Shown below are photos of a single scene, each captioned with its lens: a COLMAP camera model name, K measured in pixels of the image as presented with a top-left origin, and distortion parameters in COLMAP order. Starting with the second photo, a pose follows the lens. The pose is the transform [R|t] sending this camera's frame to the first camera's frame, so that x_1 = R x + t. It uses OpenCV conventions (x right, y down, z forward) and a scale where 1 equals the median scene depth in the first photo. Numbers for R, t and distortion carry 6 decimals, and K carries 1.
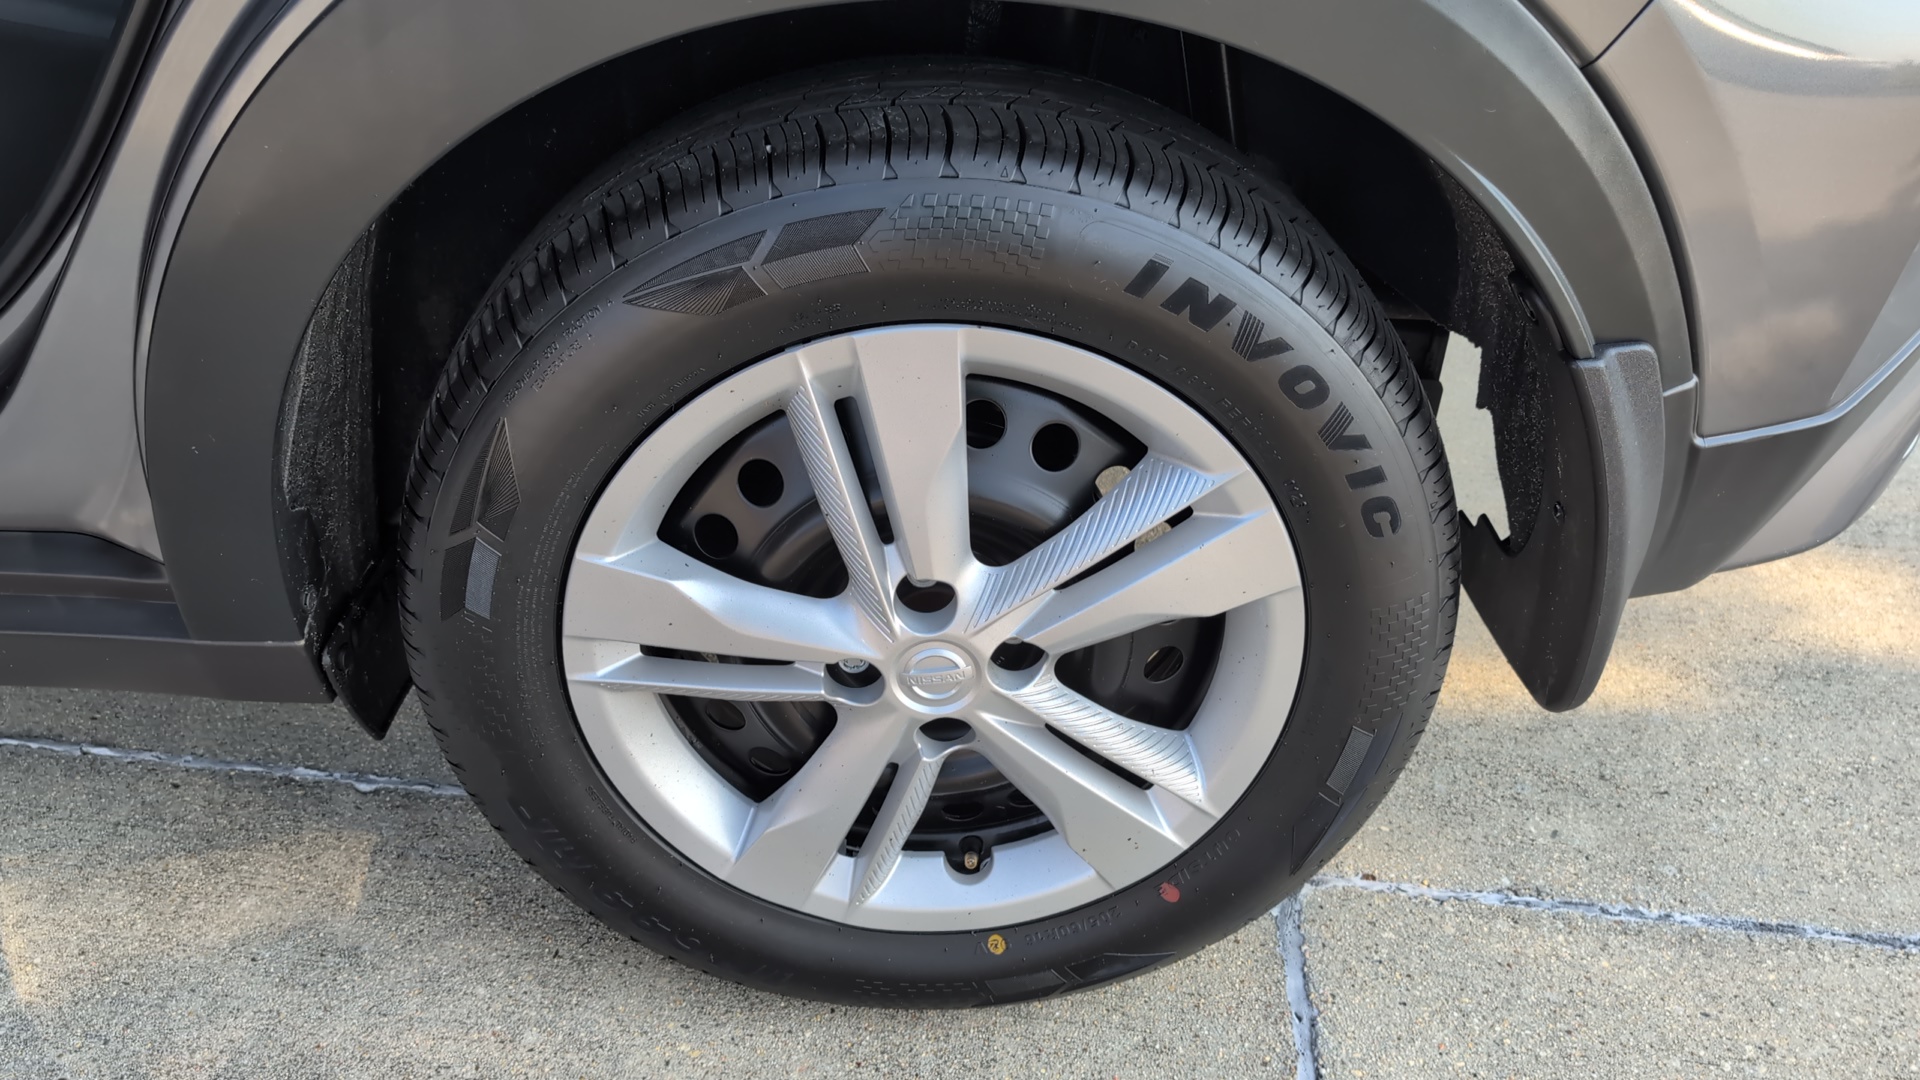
lens RADIAL K [[1628.4, 0, 965.0], [0, 1628.4, 543.6], [0, 0, 1]] dist [0.029003, -0.040877]
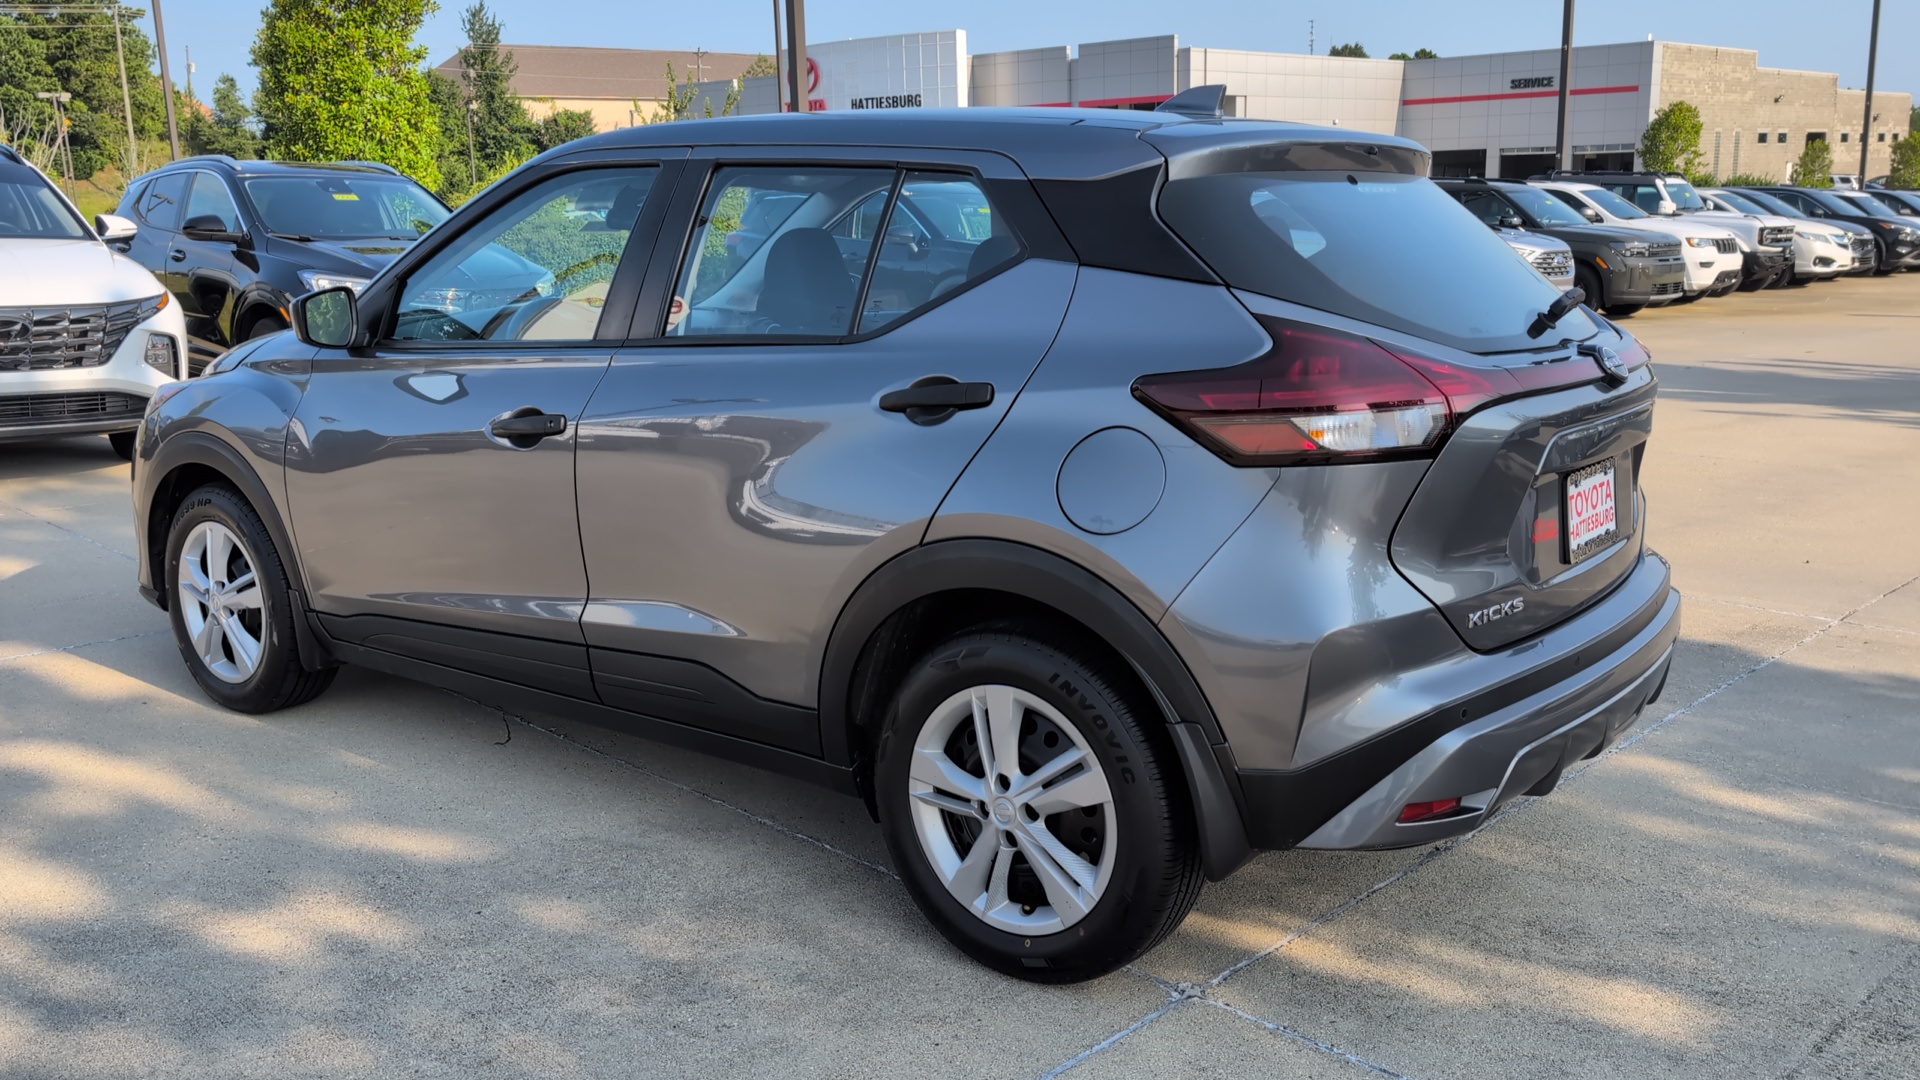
lens RADIAL K [[1628.4, 0, 963.7], [0, 1628.4, 520.8], [0, 0, 1]] dist [0.029003, -0.040877]
pose [[0.775462, 0.056459, -0.628865, 1.760922], [-0.308824, 0.902641, -0.299778, 0.515253], [0.550714, 0.426675, 0.717400, -1.383015]]
